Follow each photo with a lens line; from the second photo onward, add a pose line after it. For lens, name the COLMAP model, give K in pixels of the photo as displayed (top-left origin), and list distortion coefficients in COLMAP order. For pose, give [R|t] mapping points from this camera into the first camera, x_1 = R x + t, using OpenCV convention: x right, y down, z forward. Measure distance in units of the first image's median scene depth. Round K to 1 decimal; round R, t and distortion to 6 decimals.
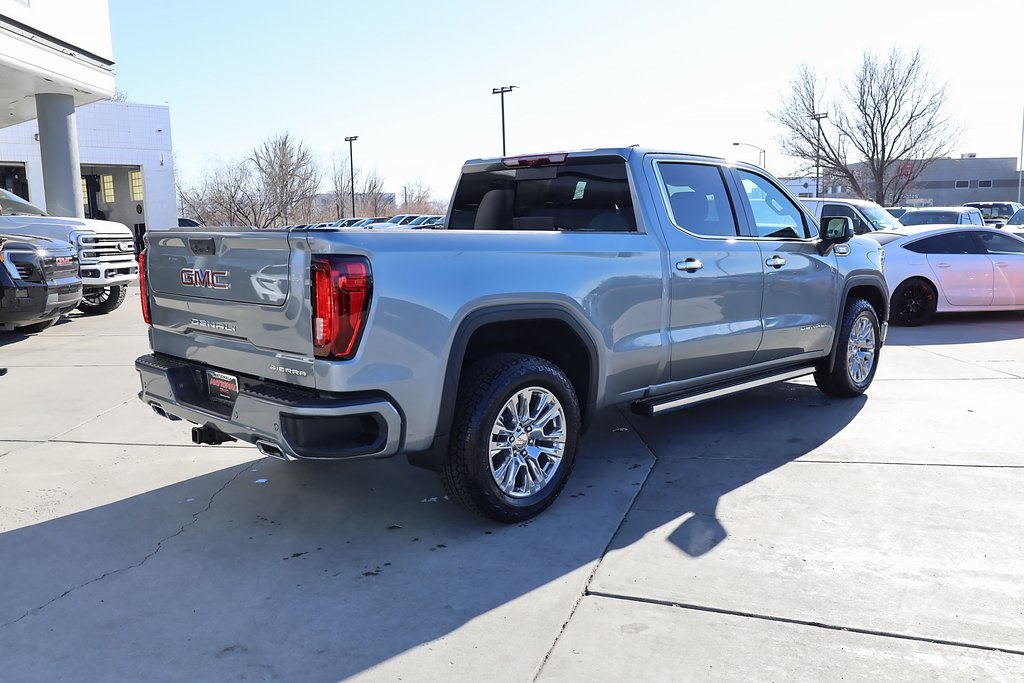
lens RADIAL K [[859.8, 0, 535.2], [0, 859.8, 342.4], [0, 0, 1]] dist [-0.023208, -0.000703]
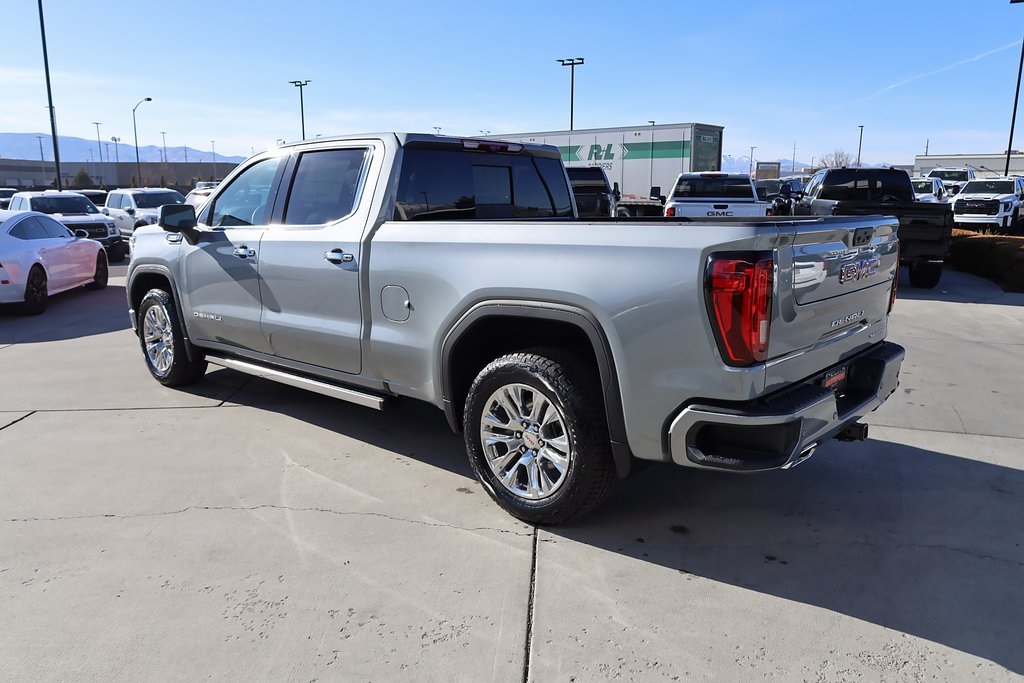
lens RADIAL K [[710.7, 0, 513.1], [0, 710.7, 351.8], [0, 0, 1]] dist [-0.003382, 0.003267]
pose [[-0.033359, -0.197125, 0.979811, -0.391529], [0.134464, 0.970558, 0.199841, -0.066444], [-0.990357, 0.138416, -0.005871, 0.470380]]
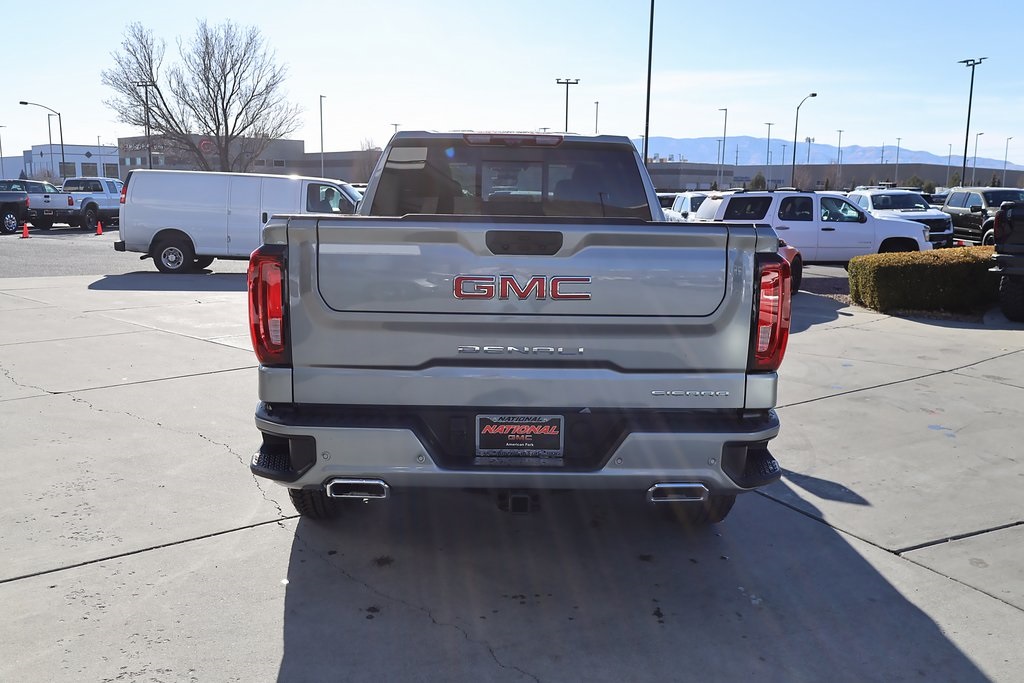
lens RADIAL K [[859.8, 0, 535.2], [0, 859.8, 342.4], [0, 0, 1]] dist [-0.023208, -0.000703]
pose [[0.693416, -0.094628, 0.714296, -0.303238], [0.073078, 0.995463, 0.060934, -0.024257], [-0.716822, 0.009946, 0.697186, 0.163019]]
